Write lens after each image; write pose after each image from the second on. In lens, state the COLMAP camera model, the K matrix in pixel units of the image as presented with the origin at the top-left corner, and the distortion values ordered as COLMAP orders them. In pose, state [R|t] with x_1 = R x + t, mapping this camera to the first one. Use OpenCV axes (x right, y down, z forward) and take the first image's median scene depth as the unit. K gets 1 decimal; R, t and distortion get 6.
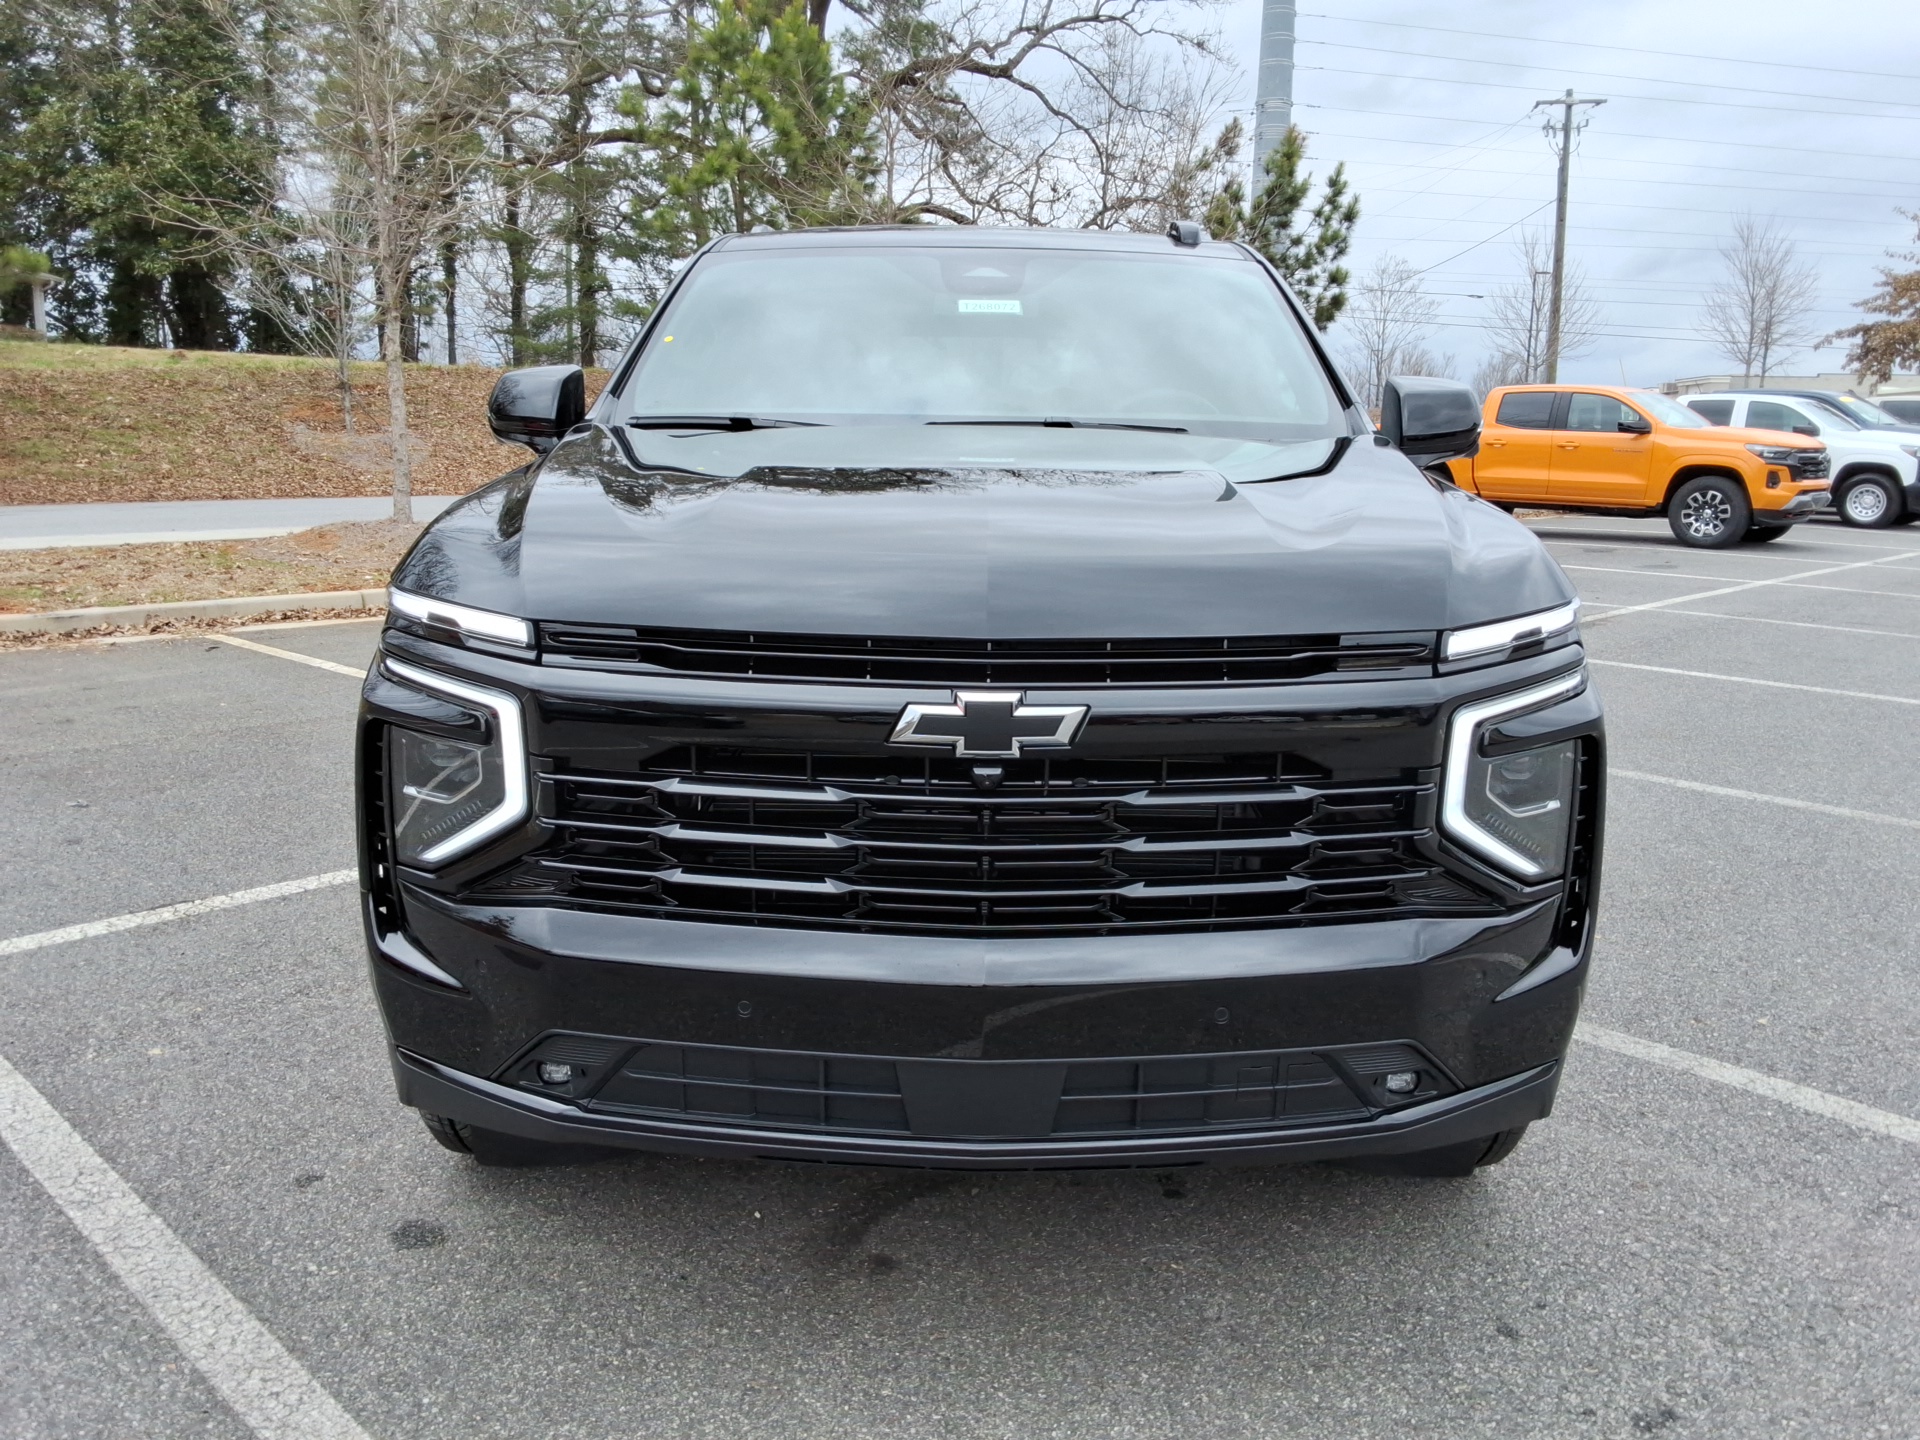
lens RADIAL K [[1550.0, 0, 961.5], [0, 1550.0, 670.6], [0, 0, 1]] dist [0.099044, -0.174403]
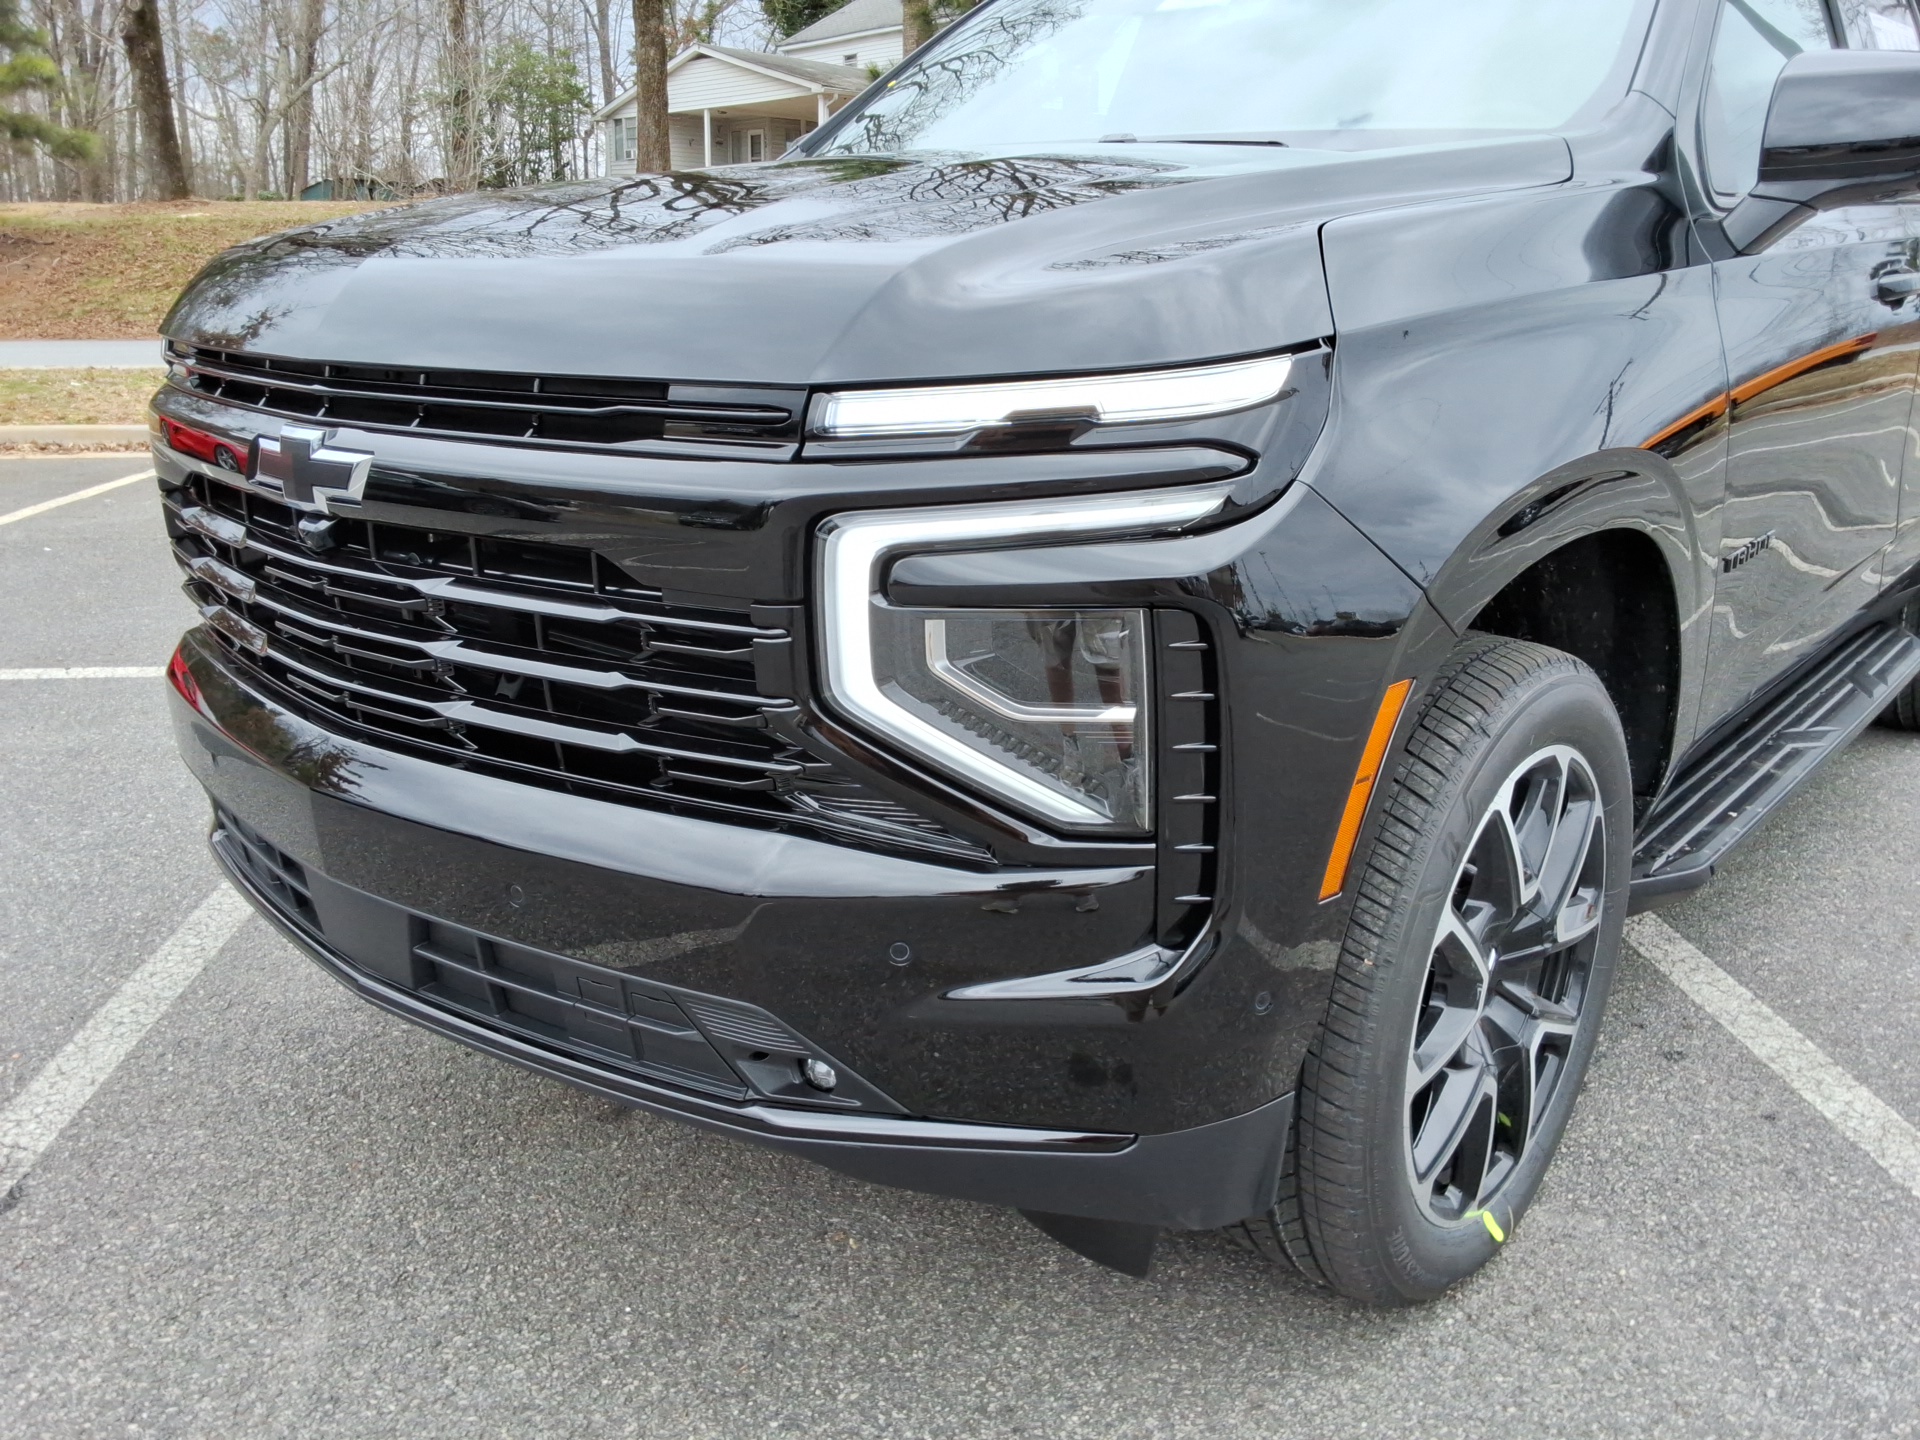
lens RADIAL K [[1573.0, 0, 955.2], [0, 1573.0, 677.5], [0, 0, 1]] dist [0.098216, -0.177265]
pose [[0.757138, 0.161657, -0.632936, 0.752163], [-0.100674, 0.986197, 0.131452, -0.000259], [0.645450, -0.035807, 0.762963, 0.542637]]
